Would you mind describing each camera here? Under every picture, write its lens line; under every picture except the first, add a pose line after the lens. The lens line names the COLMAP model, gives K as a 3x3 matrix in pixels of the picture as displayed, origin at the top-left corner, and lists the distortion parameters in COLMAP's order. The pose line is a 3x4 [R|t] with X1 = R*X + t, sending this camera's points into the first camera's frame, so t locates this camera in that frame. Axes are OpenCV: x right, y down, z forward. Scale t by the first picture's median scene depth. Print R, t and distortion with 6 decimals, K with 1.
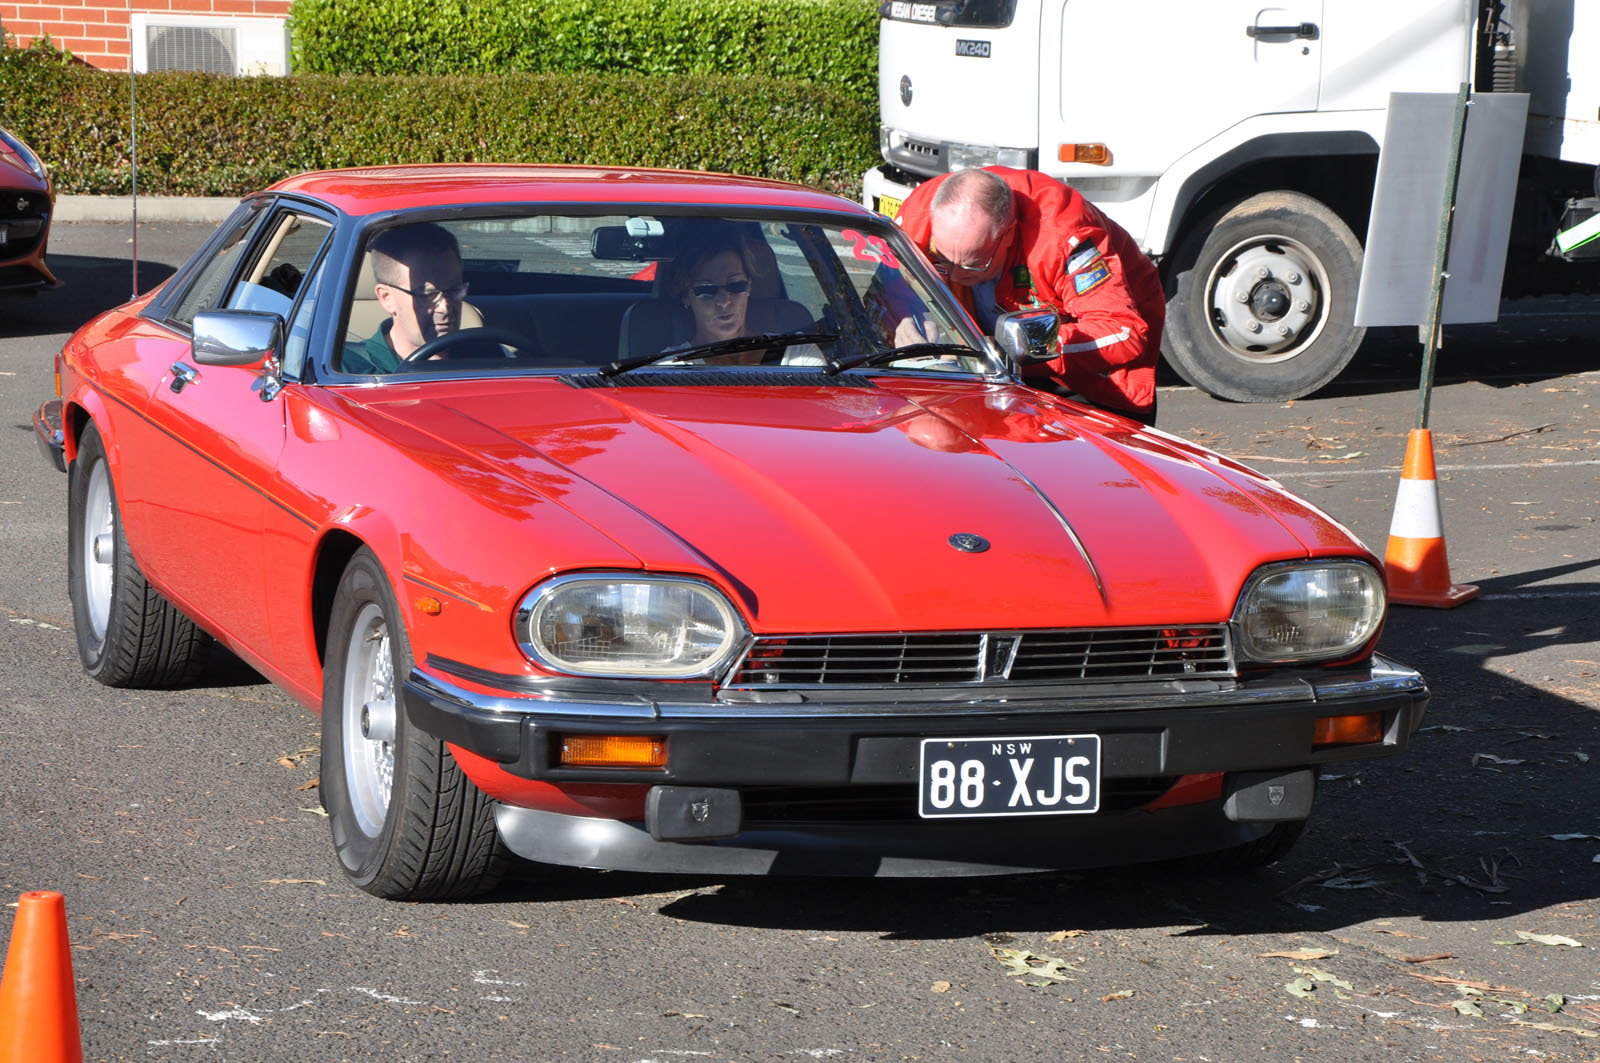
lens RADIAL K [[4678.3, 0, 789.0], [0, 4678.3, 532.7], [0, 0, 1]] dist [0.860988, 0.000000]
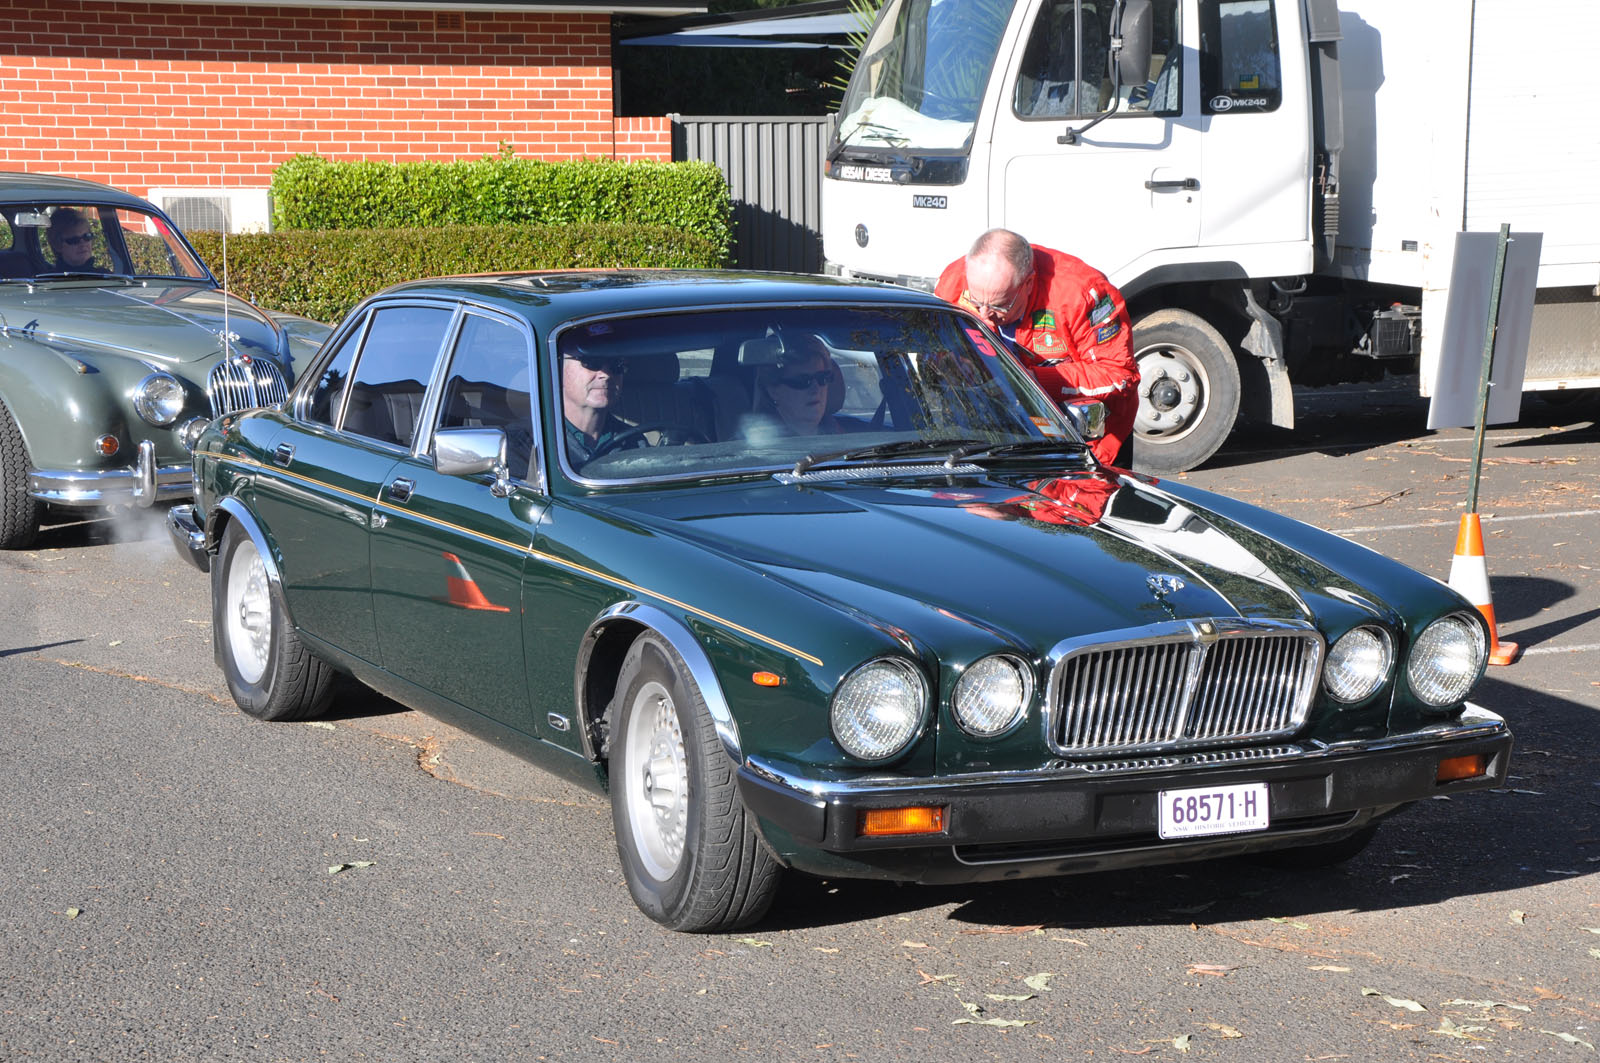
lens RADIAL K [[3180.1, 0, 802.2], [0, 3180.1, 536.5], [0, 0, 1]] dist [0.364429, 0.000000]
pose [[0.994325, -0.032749, 0.101221, -0.081003], [0.032351, 0.999461, 0.005571, -0.018215], [-0.101348, -0.002265, 0.994848, 0.148220]]
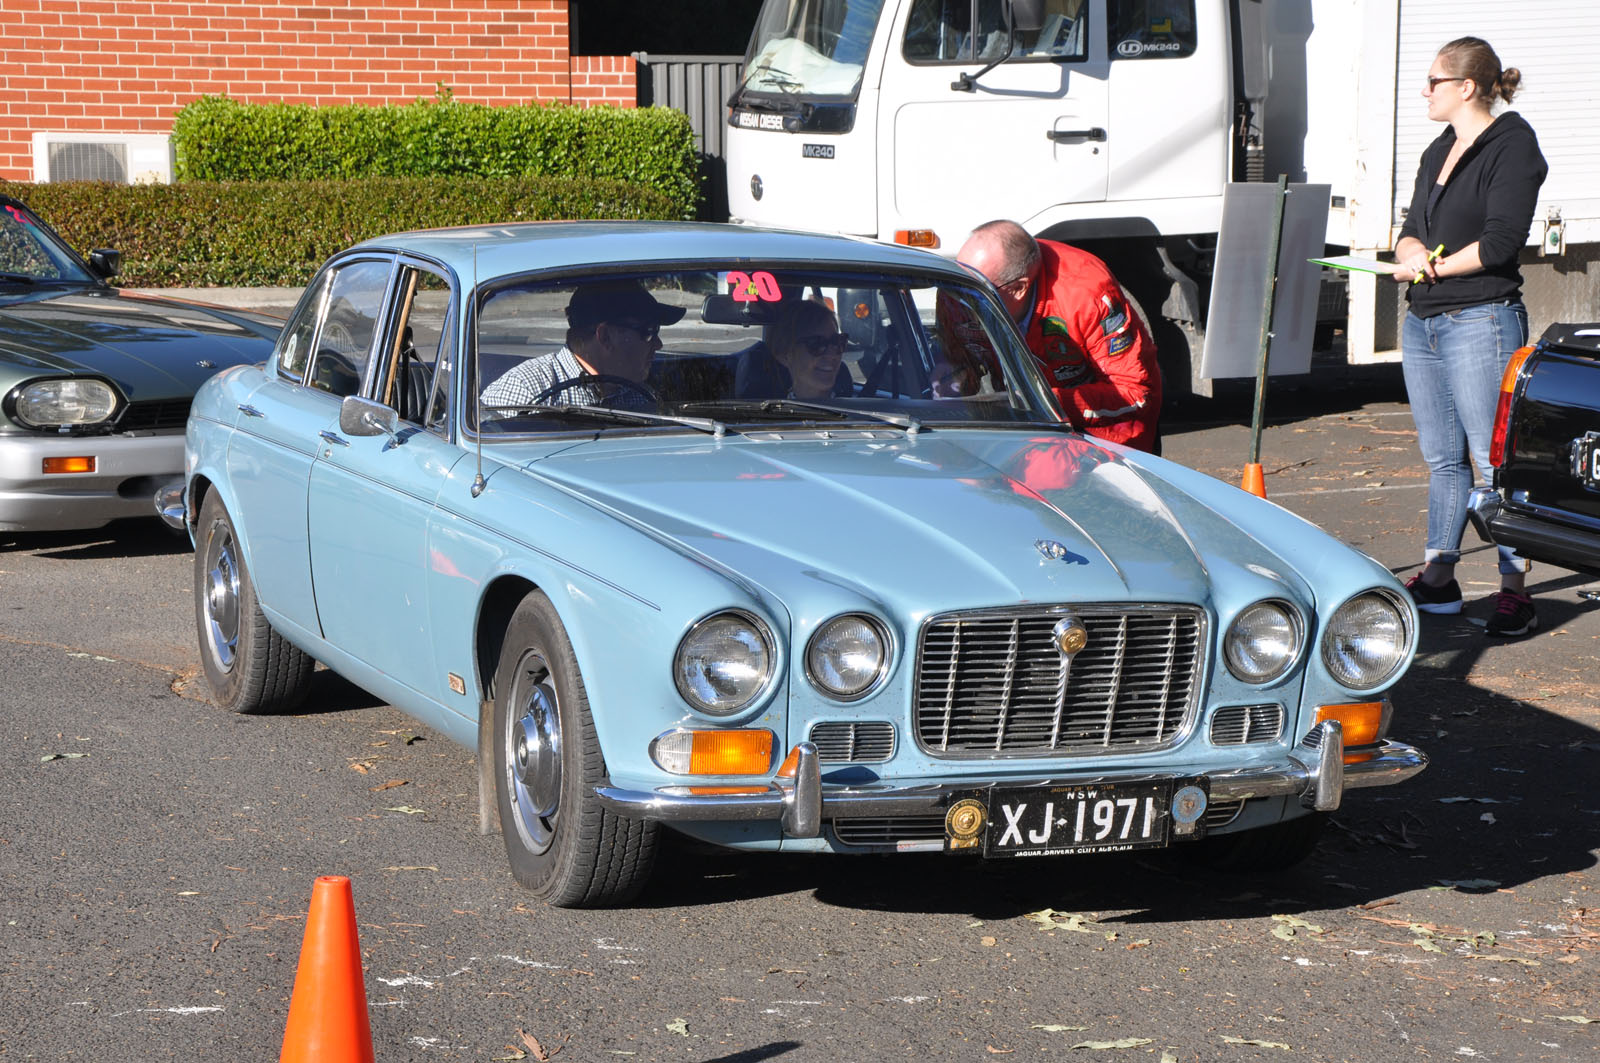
lens RADIAL K [[3991.1, 0, 800.8], [0, 3991.1, 529.3], [0, 0, 1]] dist [0.620126, 0.000000]
pose [[0.997349, -0.023190, 0.068973, -0.035549], [0.023790, 0.999686, -0.007893, -0.000049], [-0.068769, 0.009513, 0.997587, -0.001015]]
